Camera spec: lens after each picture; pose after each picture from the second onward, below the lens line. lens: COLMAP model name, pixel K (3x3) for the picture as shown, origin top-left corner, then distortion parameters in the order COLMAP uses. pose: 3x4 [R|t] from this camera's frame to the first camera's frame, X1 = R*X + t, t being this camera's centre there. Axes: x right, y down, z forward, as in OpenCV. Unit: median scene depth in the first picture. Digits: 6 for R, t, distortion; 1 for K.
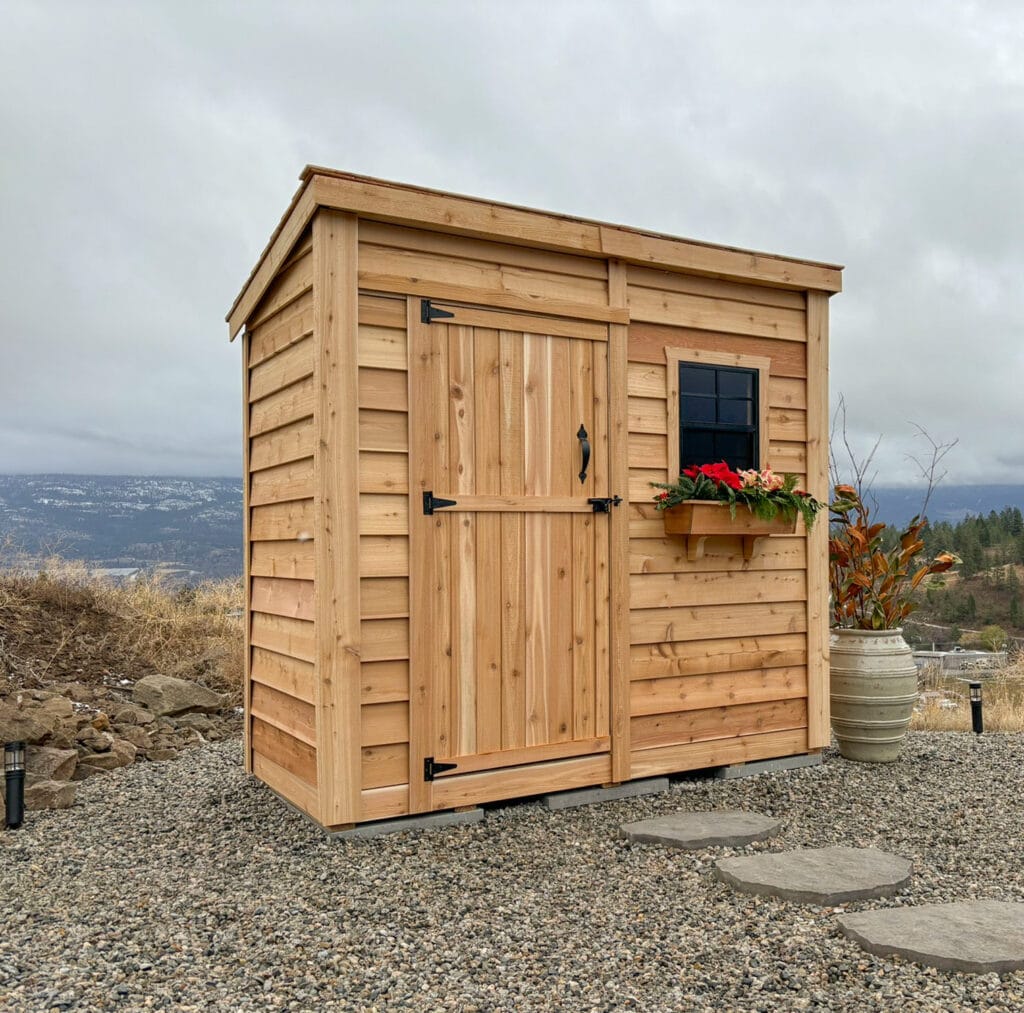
lens RADIAL K [[1043.9, 0, 659.2], [0, 1043.9, 534.7], [0, 0, 1]] dist [0.167614, -0.340298]
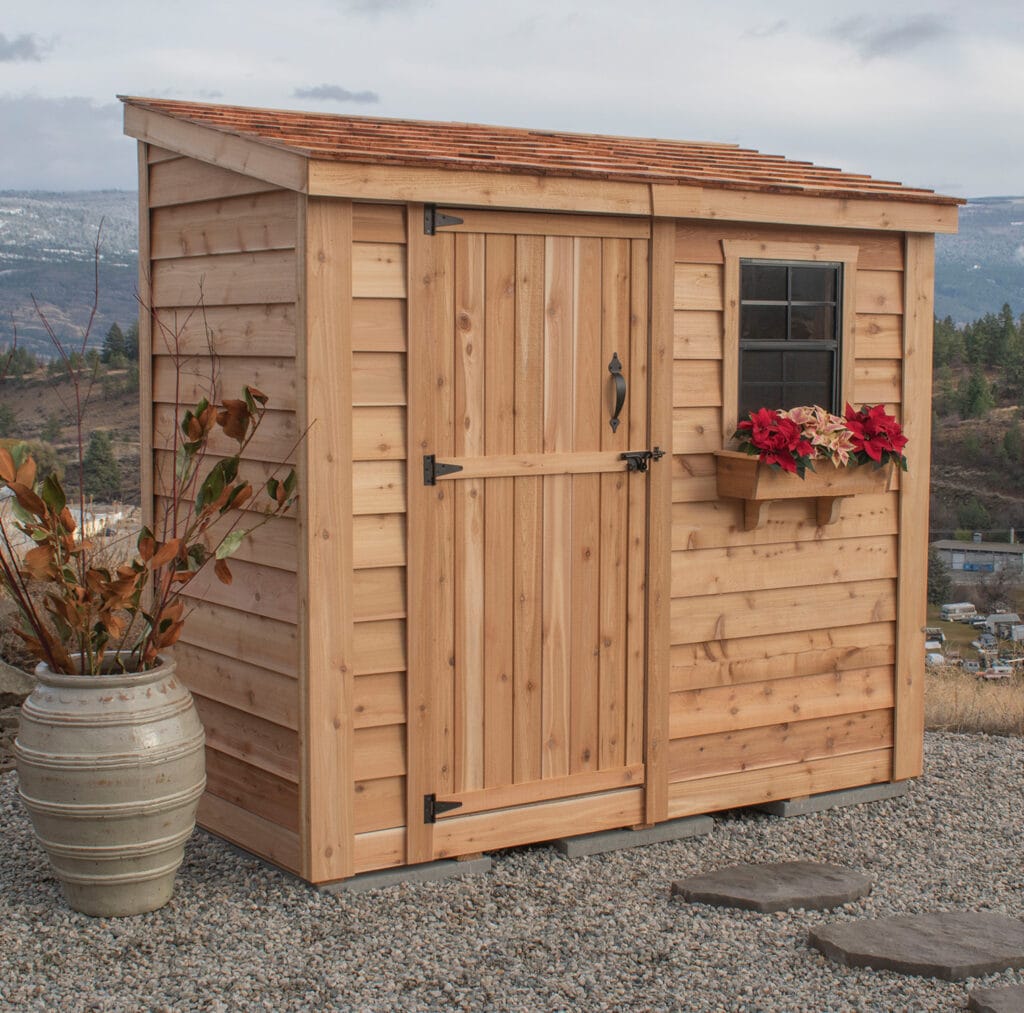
lens RADIAL K [[1888.3, 0, 555.5], [0, 1888.3, 505.3], [0, 0, 1]] dist [-0.026545, -0.147330]
pose [[0.999787, 0.013352, 0.015739, -0.134492], [-0.014767, 0.995509, 0.093503, -0.121358], [-0.014420, -0.093715, 0.995495, -0.337956]]
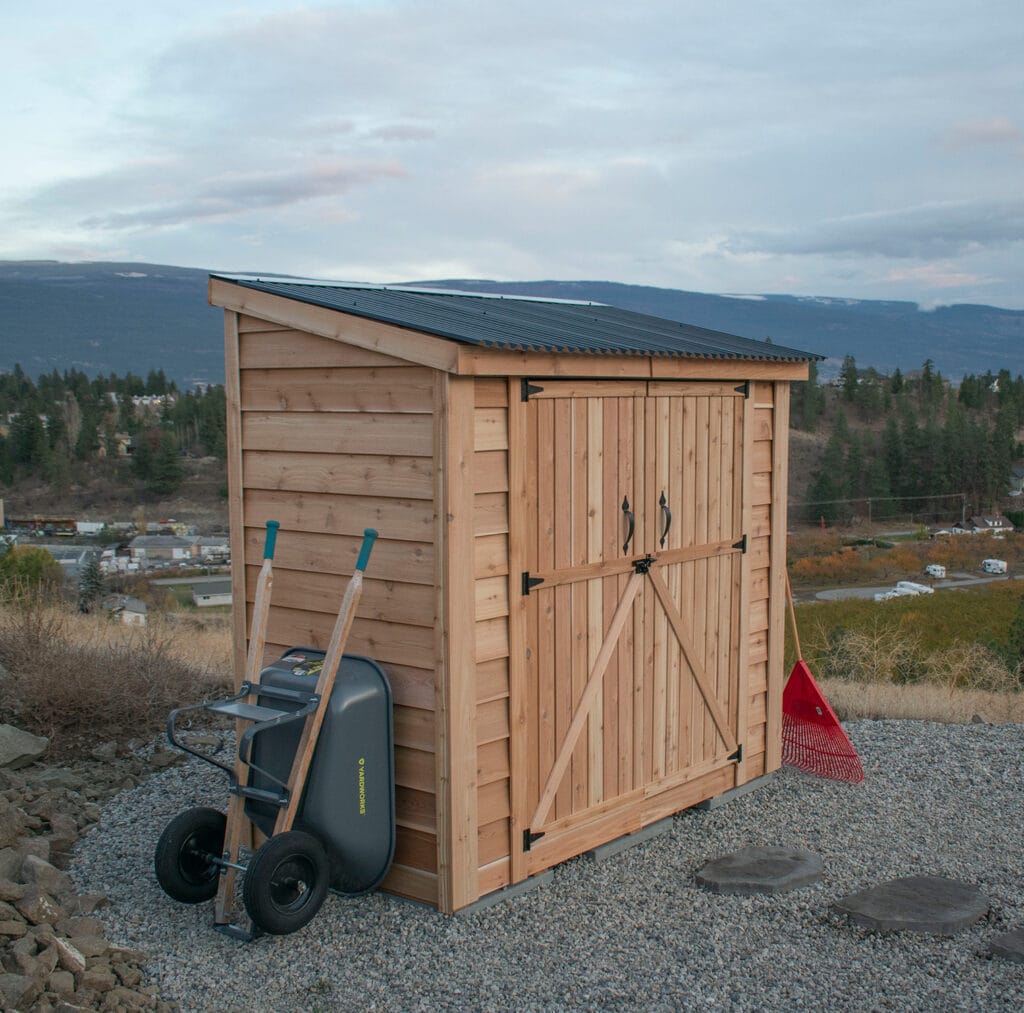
lens RADIAL K [[1410.8, 0, 592.7], [0, 1410.8, 543.1], [0, 0, 1]] dist [-0.094257, 0.003239]
pose [[0.942753, -0.025536, 0.332513, -0.536254], [-0.013023, 0.993485, 0.113219, -0.195658], [-0.333238, -0.111068, 0.936278, -0.232865]]
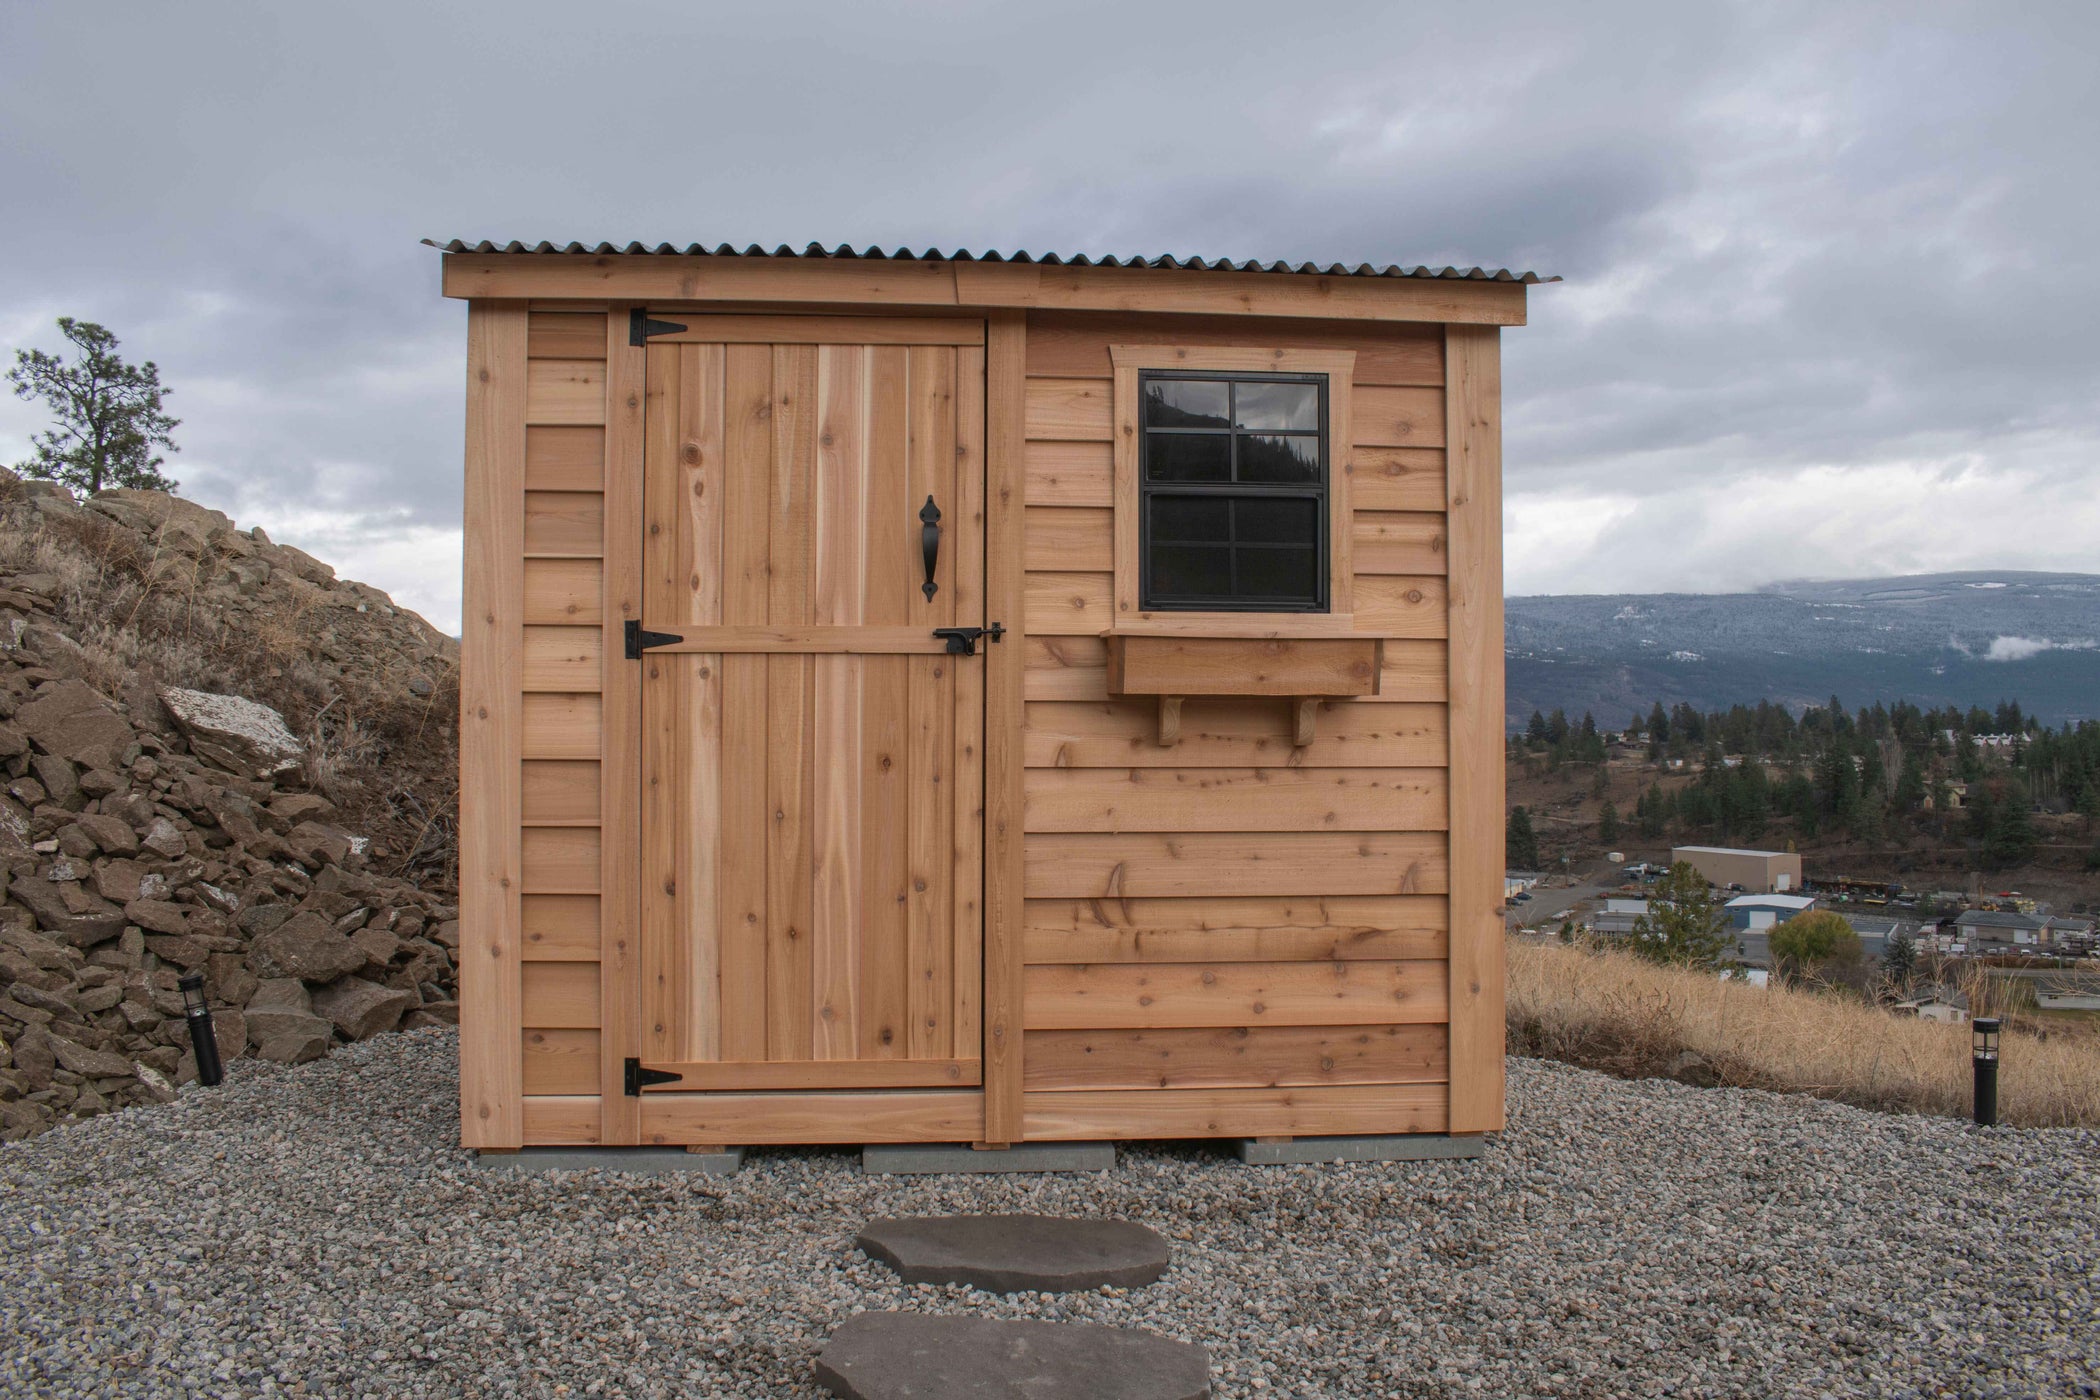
lens RADIAL K [[1657.2, 0, 1050.0], [0, 1657.2, 700.0], [0, 0, 1]] dist [-0.089759, 0.003177]
pose [[0.875466, 0.003858, -0.483264, 0.403711], [-0.007000, 0.999964, -0.004698, 0.006741], [0.483228, 0.007496, 0.875462, 0.258249]]
